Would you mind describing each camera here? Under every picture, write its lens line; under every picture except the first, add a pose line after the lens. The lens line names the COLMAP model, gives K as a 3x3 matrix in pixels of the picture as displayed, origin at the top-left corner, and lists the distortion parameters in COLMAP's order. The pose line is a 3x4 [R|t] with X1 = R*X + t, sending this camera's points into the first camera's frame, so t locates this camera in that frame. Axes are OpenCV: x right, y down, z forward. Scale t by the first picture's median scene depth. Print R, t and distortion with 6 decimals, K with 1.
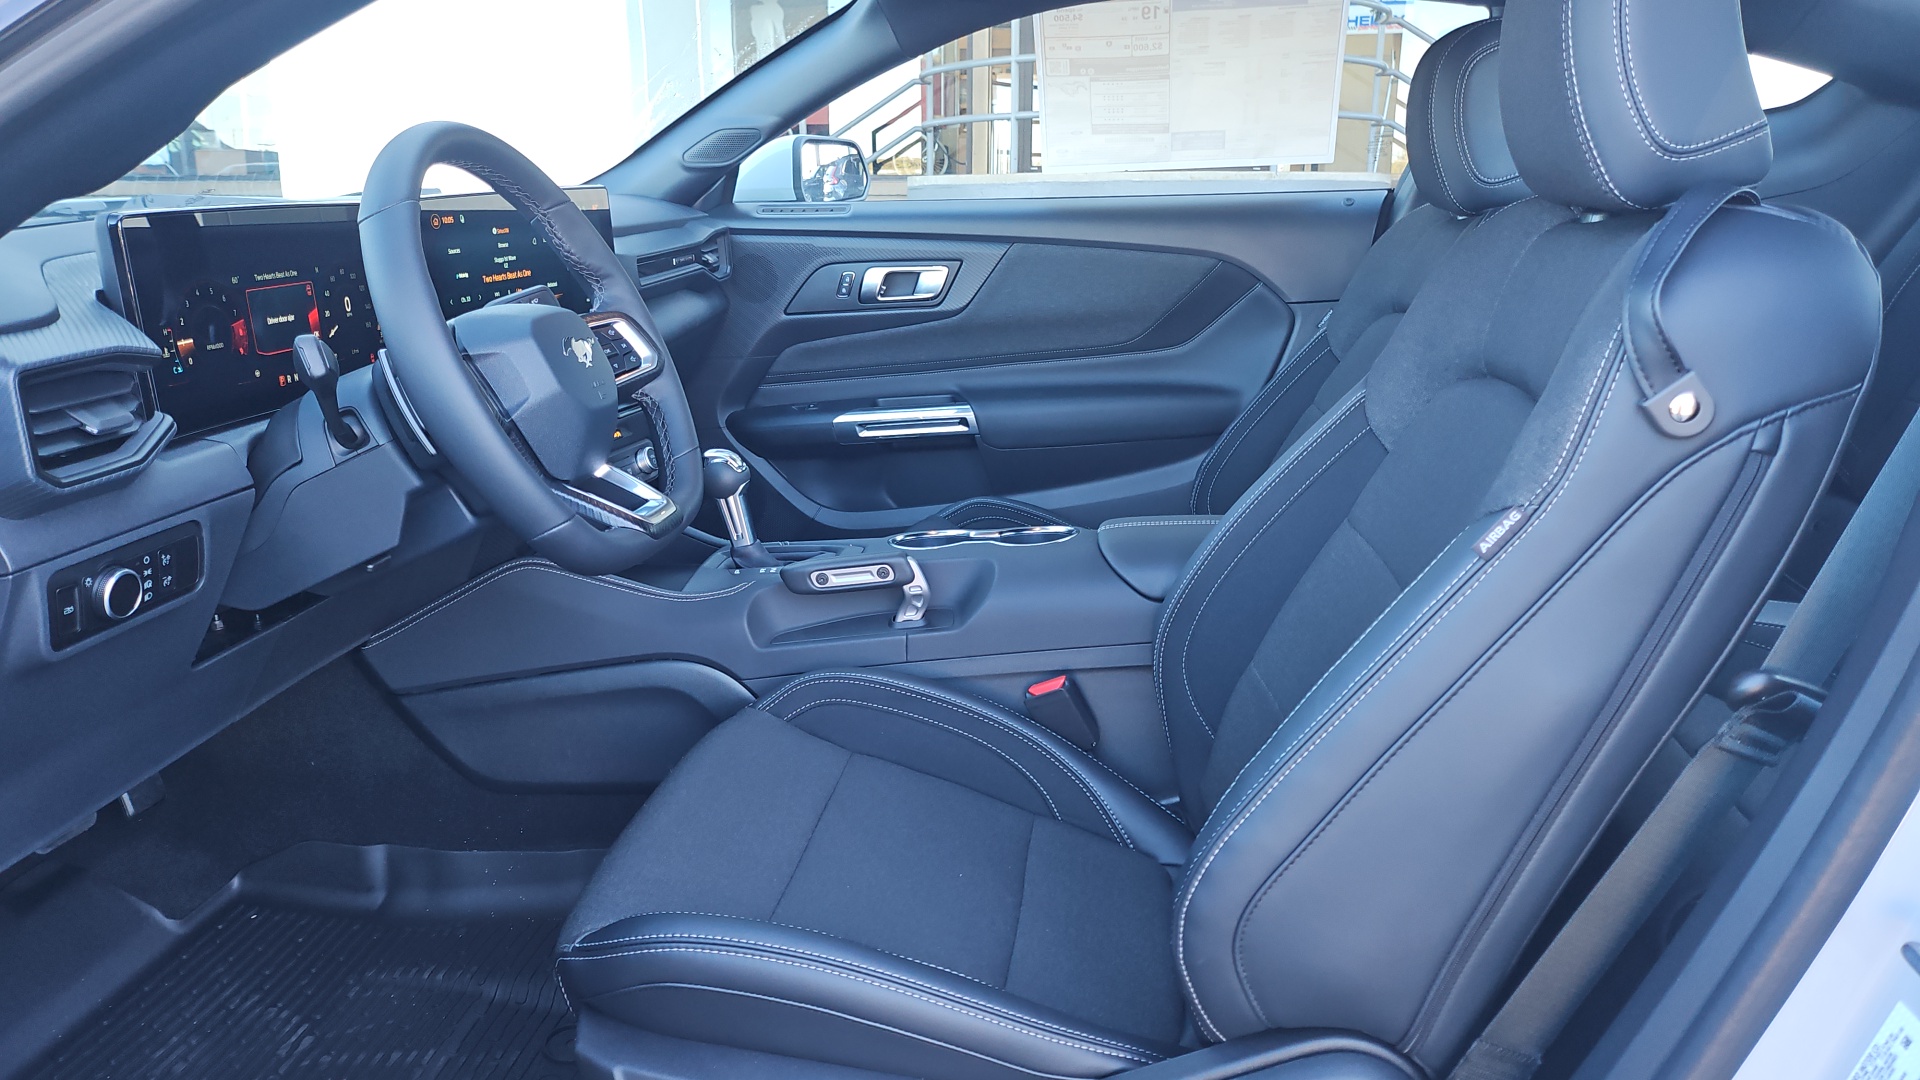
lens RADIAL K [[1398.0, 0, 960.0], [0, 1398.0, 540.0], [0, 0, 1]] dist [0.099471, -0.107247]
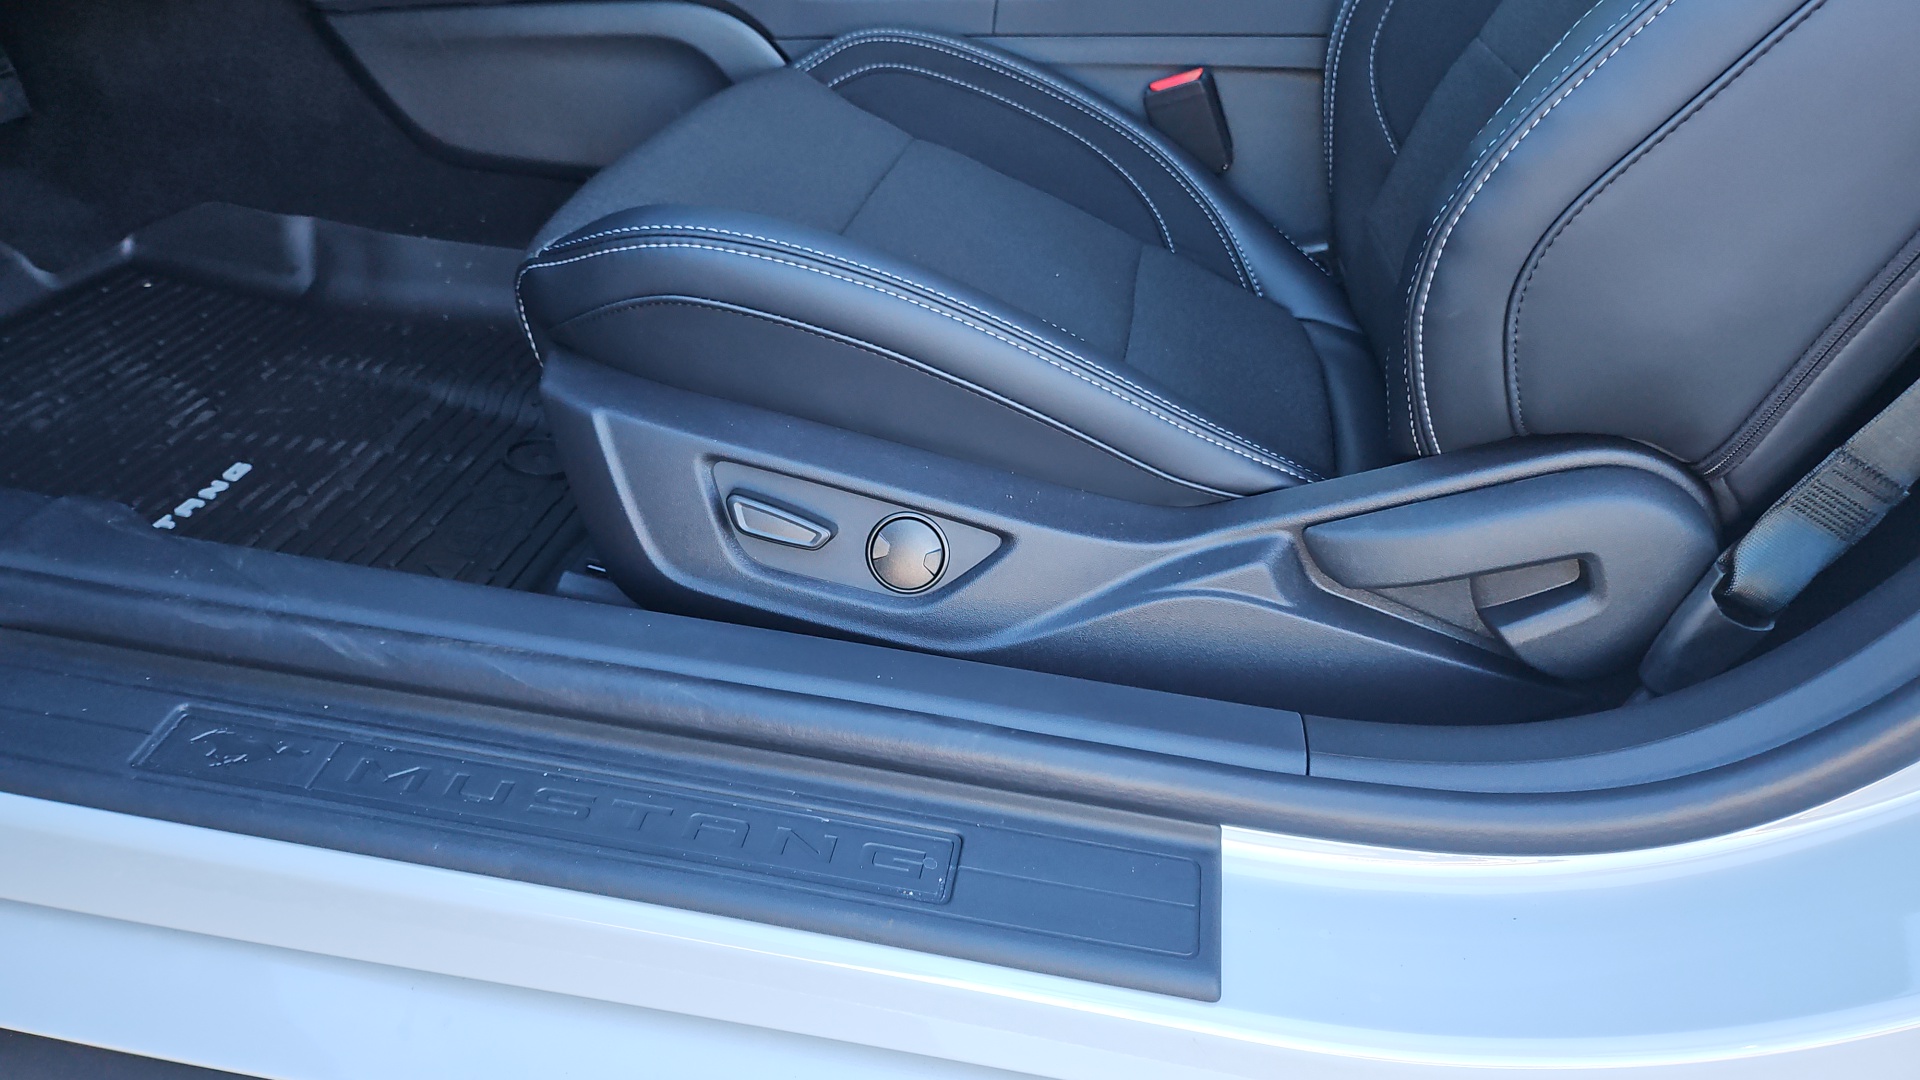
lens RADIAL K [[1354.0, 0, 960.0], [0, 1354.0, 540.0], [0, 0, 1]] dist [0.076773, -0.099087]
pose [[0.994790, 0.097505, 0.029743, -0.053744], [-0.101749, 0.967625, 0.230976, 0.191807], [-0.006259, -0.232799, 0.972505, 0.229568]]
